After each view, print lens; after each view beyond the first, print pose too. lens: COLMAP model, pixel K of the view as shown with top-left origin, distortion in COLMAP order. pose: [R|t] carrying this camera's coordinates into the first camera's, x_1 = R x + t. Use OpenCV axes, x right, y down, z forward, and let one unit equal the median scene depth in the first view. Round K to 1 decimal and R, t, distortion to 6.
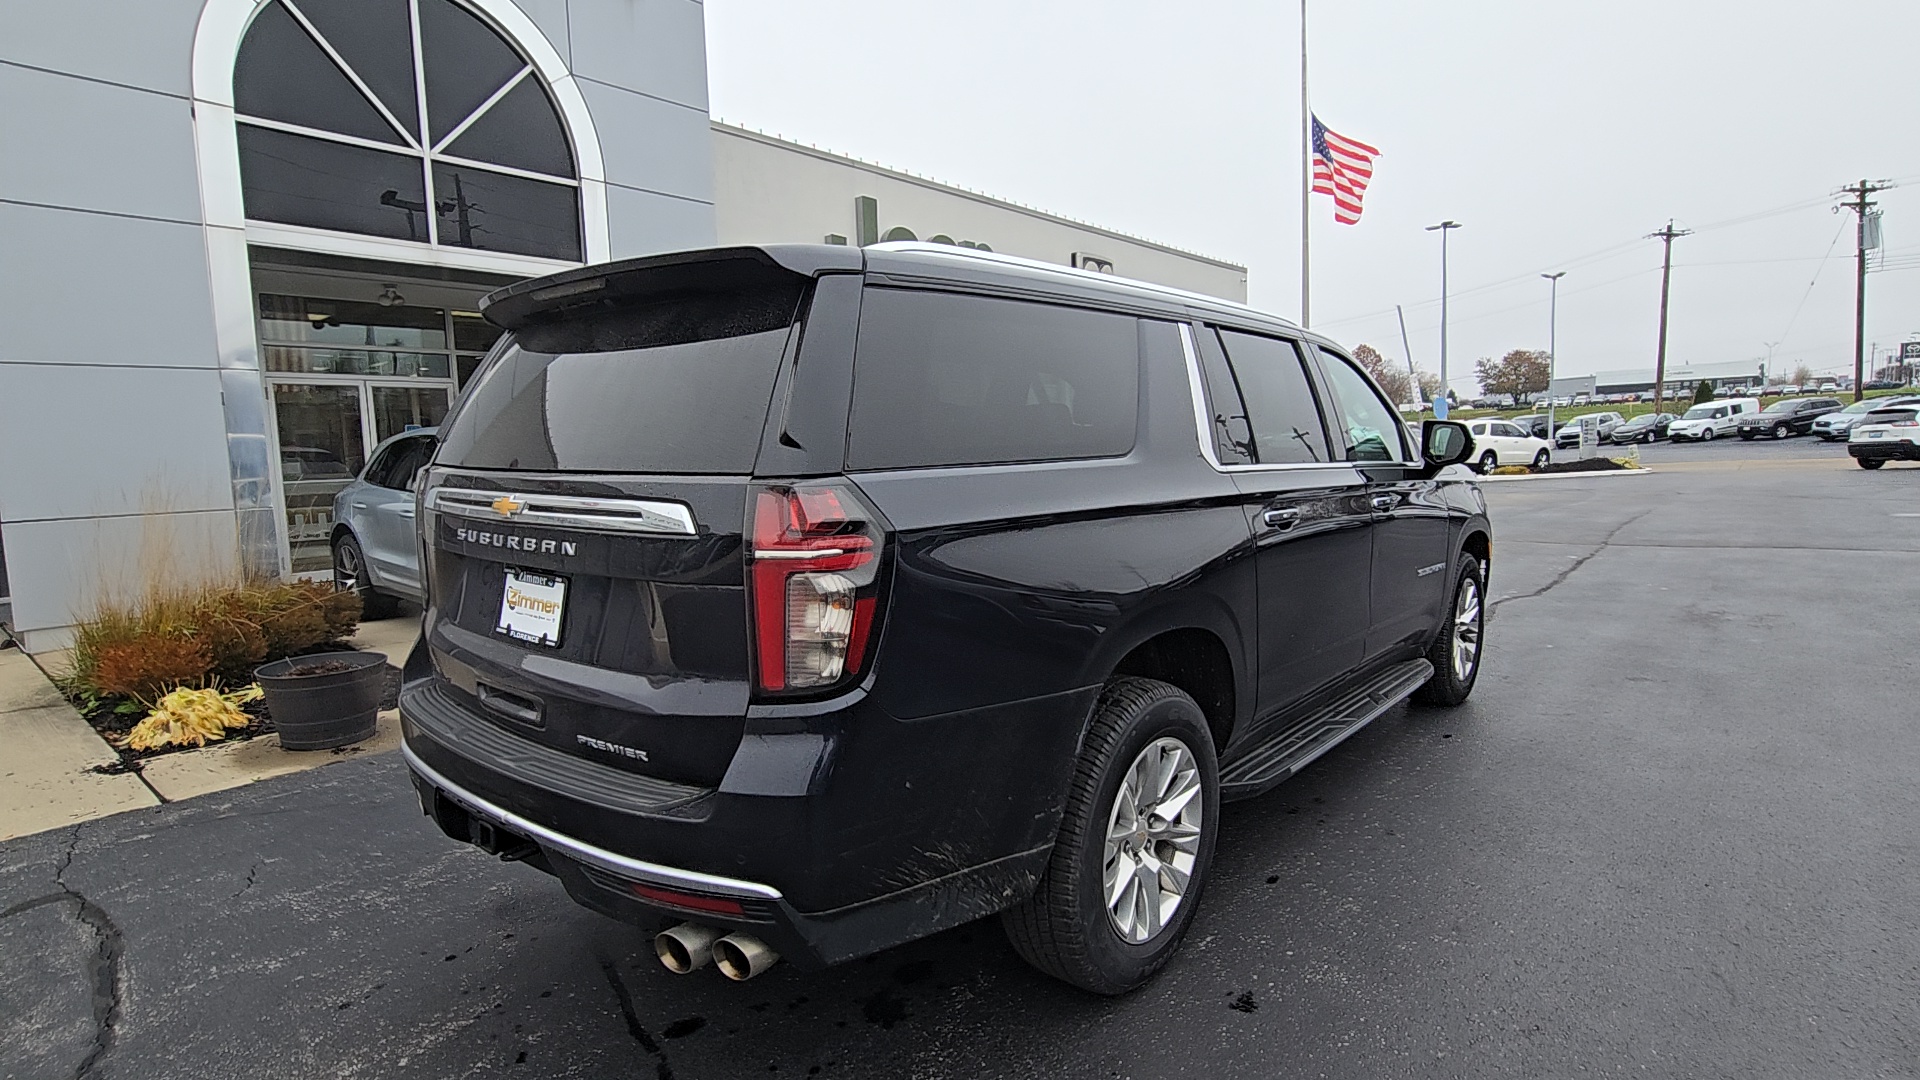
lens RADIAL K [[969.2, 0, 953.8], [0, 969.2, 547.3], [0, 0, 1]] dist [-0.000204, 0.000898]
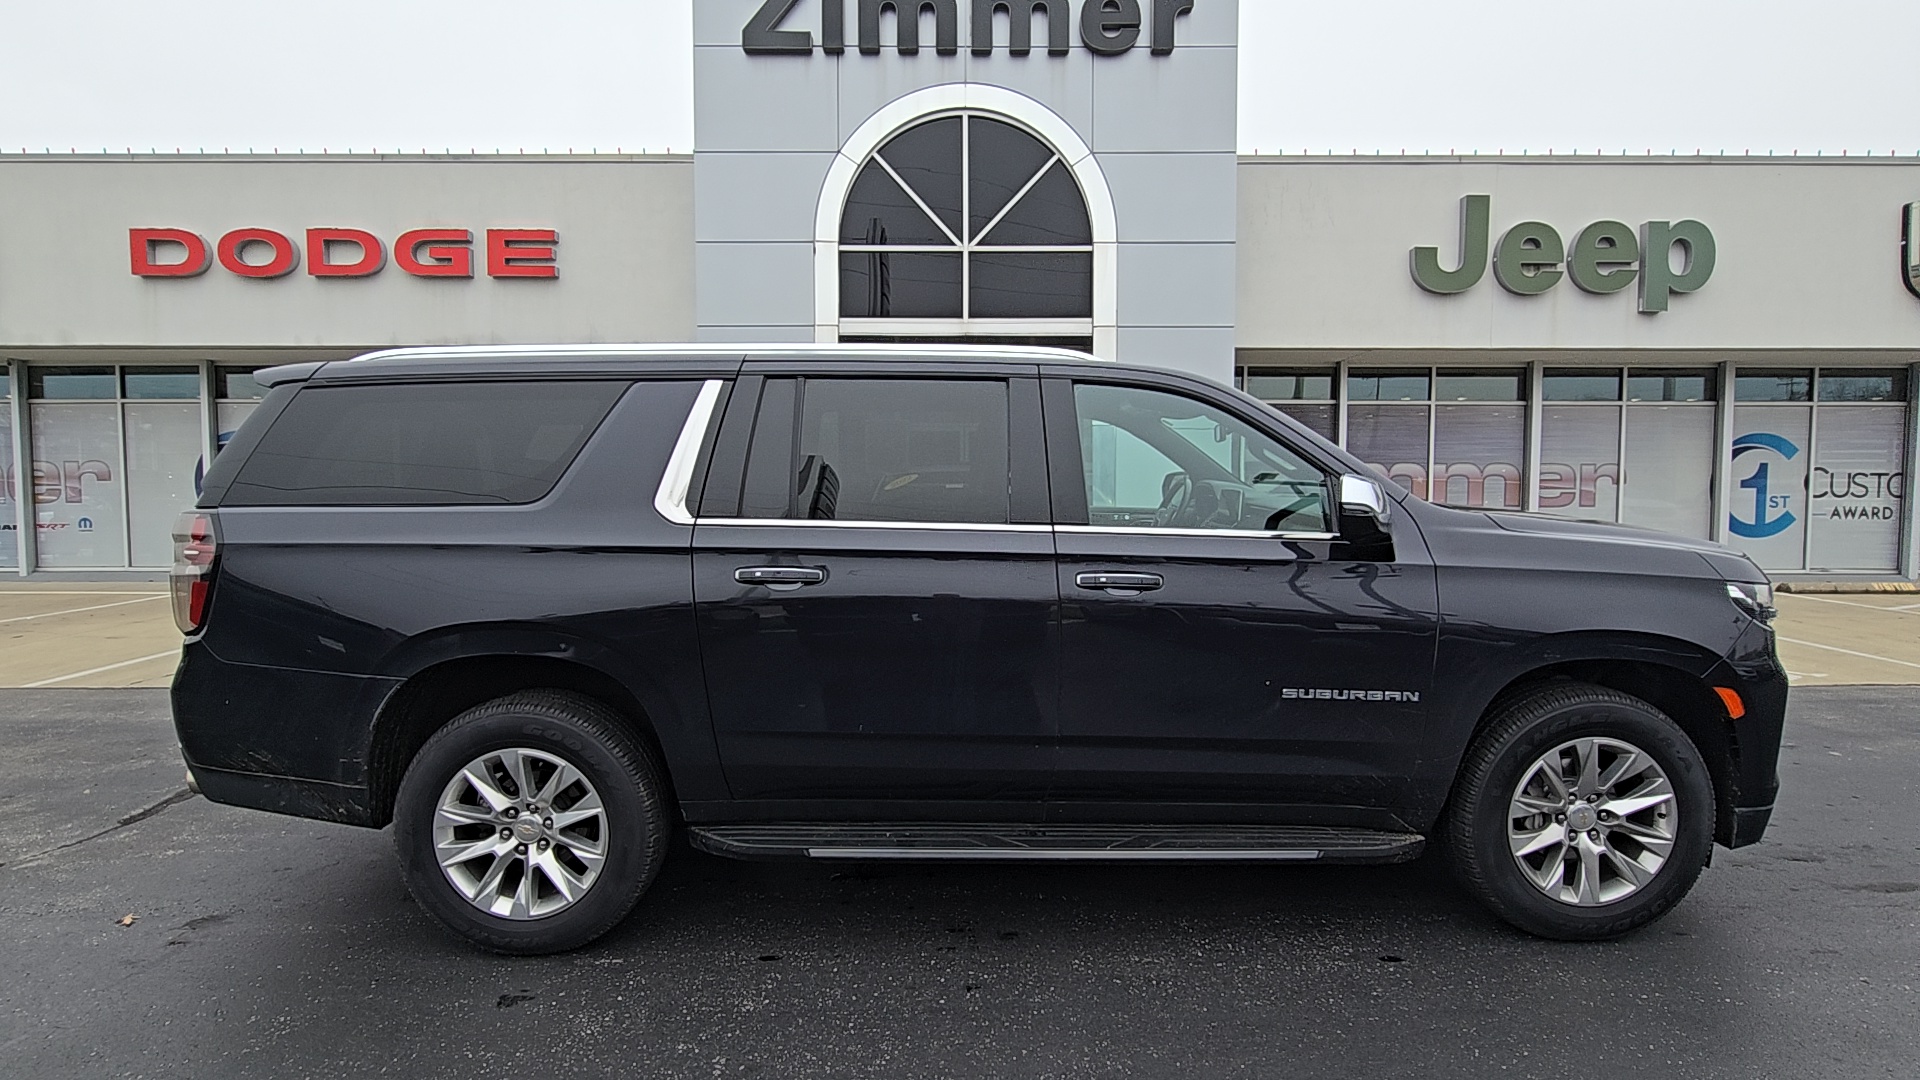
lens RADIAL K [[969.2, 0, 936.3], [0, 969.2, 542.7], [0, 0, 1]] dist [-0.000204, 0.000898]
pose [[0.652521, 0.068933, -0.754629, 0.406434], [-0.097273, 0.995235, 0.006801, -0.030114], [0.751502, 0.068967, 0.656116, 0.173020]]
